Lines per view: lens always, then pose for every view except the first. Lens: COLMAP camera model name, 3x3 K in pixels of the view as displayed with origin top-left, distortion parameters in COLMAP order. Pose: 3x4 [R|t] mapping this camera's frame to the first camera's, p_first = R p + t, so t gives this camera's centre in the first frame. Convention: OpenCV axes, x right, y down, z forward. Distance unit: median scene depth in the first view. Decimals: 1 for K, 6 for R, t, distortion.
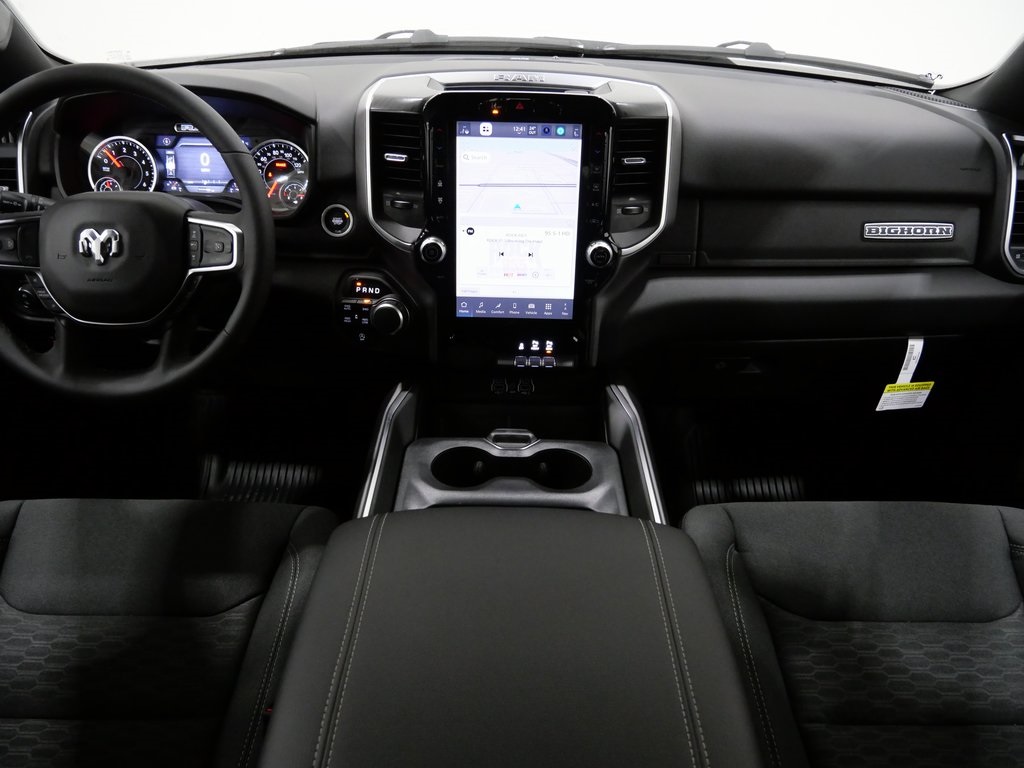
lens RADIAL K [[739.0, 0, 512.0], [0, 739.0, 384.0], [0, 0, 1]] dist [-0.037501, -0.003424]
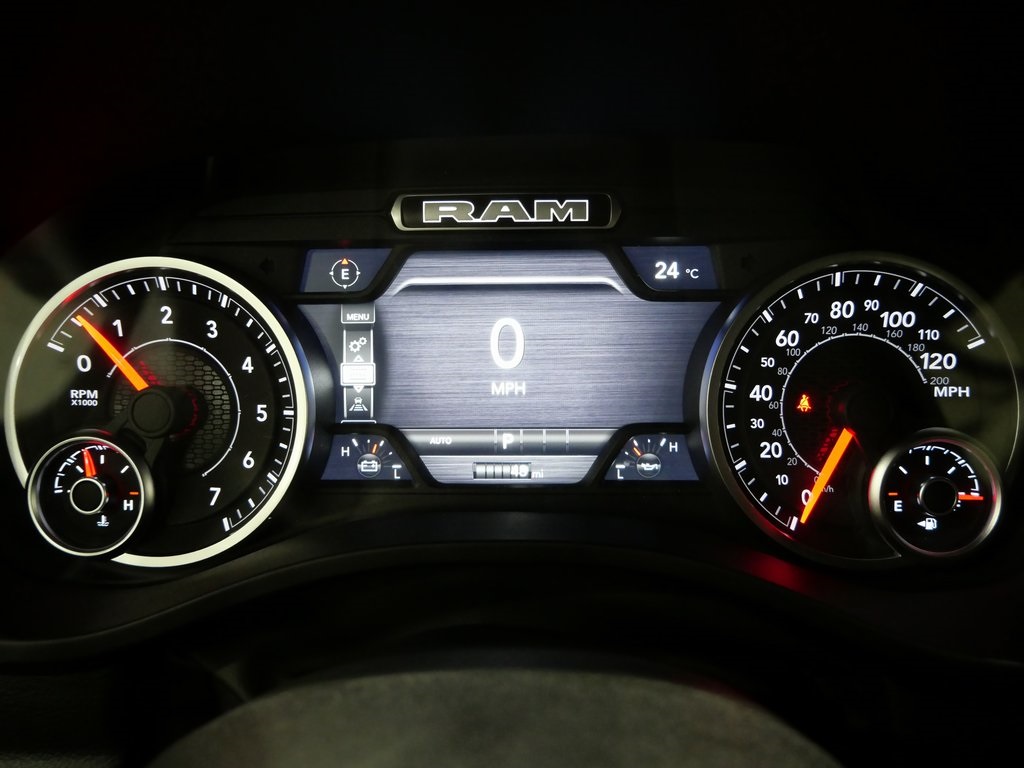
lens RADIAL K [[855.0, 0, 512.0], [0, 855.0, 384.0], [0, 0, 1]] dist [-0.034669, -0.002600]
pose [[0.998959, -0.031817, -0.032694, -0.415571], [0.026247, 0.986999, -0.158566, -0.254541], [0.037314, 0.157543, 0.986807, 0.743491]]
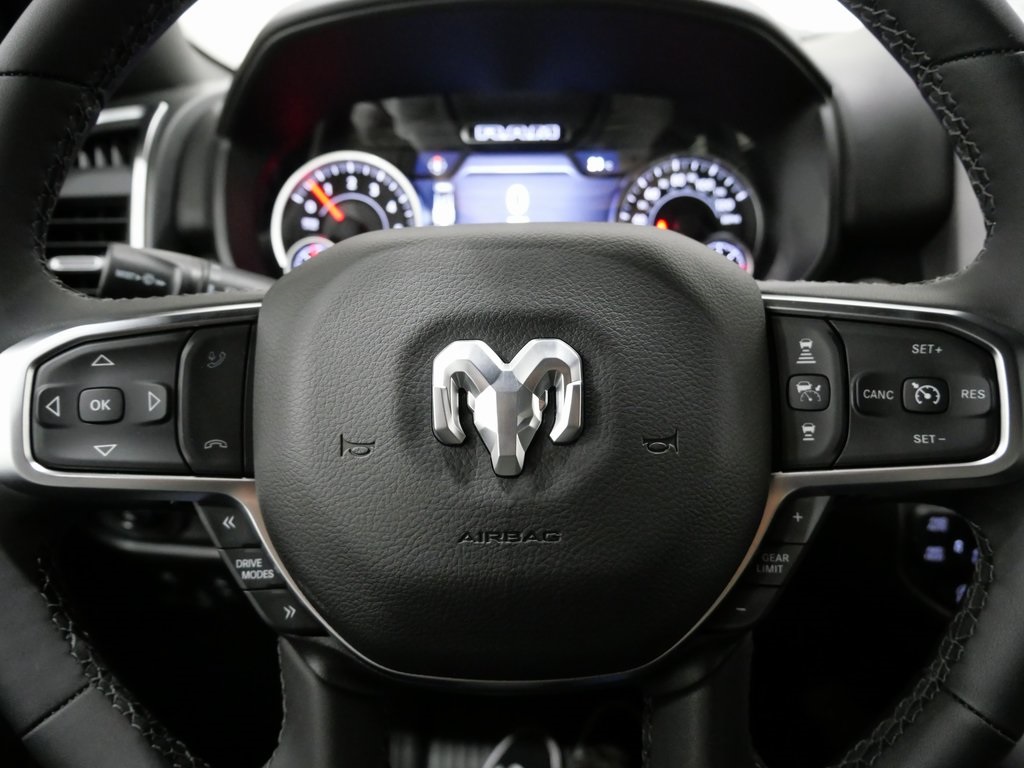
lens RADIAL K [[739.0, 0, 512.0], [0, 739.0, 384.0], [0, 0, 1]] dist [-0.037501, -0.003424]
pose [[0.999079, -0.029344, -0.031321, -0.417394], [0.024123, 0.987509, -0.155705, -0.116522], [0.035498, 0.154806, 0.987307, 0.553529]]
